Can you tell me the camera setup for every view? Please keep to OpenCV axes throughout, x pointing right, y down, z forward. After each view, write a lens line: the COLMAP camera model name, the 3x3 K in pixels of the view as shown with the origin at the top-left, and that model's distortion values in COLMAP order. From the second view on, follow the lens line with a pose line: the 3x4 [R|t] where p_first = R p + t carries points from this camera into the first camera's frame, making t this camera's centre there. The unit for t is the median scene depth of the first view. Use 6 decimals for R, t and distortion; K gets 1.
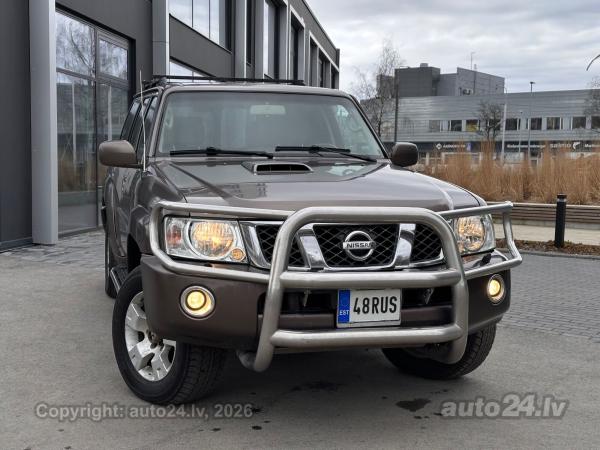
lens RADIAL K [[843.3, 0, 300.0], [0, 843.3, 225.0], [0, 0, 1]] dist [0.144370, -0.070739]
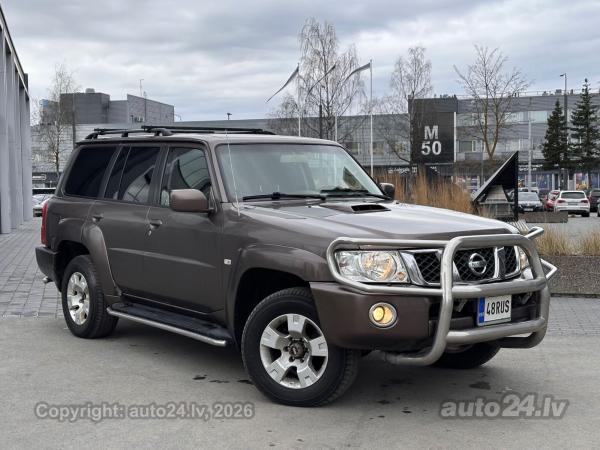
lens RADIAL K [[891.1, 0, 300.0], [0, 891.1, 225.0], [0, 0, 1]] dist [0.134527, -0.010398]
pose [[0.924243, -0.042256, 0.379459, -0.728715], [0.055988, 0.998113, -0.025222, -0.017986], [-0.377677, 0.044557, 0.924865, -0.208651]]
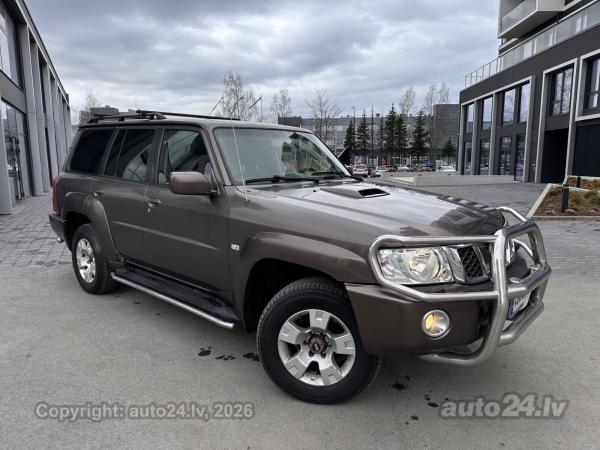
lens RADIAL K [[421.5, 0, 304.3], [0, 421.5, 226.2], [0, 0, 1]] dist [0.140762, -0.209764]
pose [[0.836366, -0.099969, 0.538979, -0.547431], [0.057615, 0.993816, 0.094926, -0.099199], [-0.545136, -0.048339, 0.836953, 0.609521]]
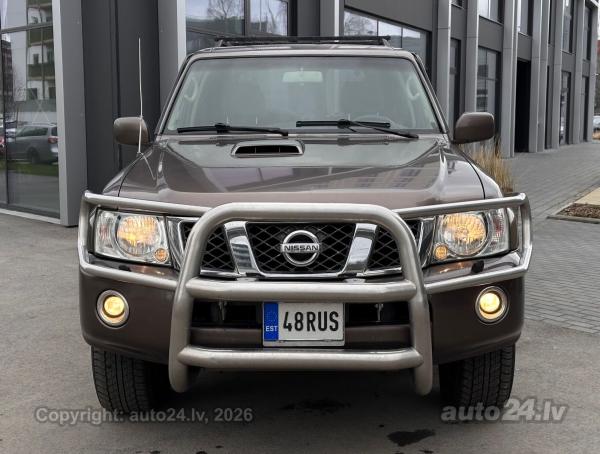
lens RADIAL K [[951.9, 0, 300.0], [0, 951.9, 227.0], [0, 0, 1]] dist [0.045812, 0.062588]
pose [[0.960538, 0.020237, -0.277410, 0.330252], [-0.009145, 0.999108, 0.041220, -0.035278], [0.277997, -0.037057, 0.959867, 0.102258]]
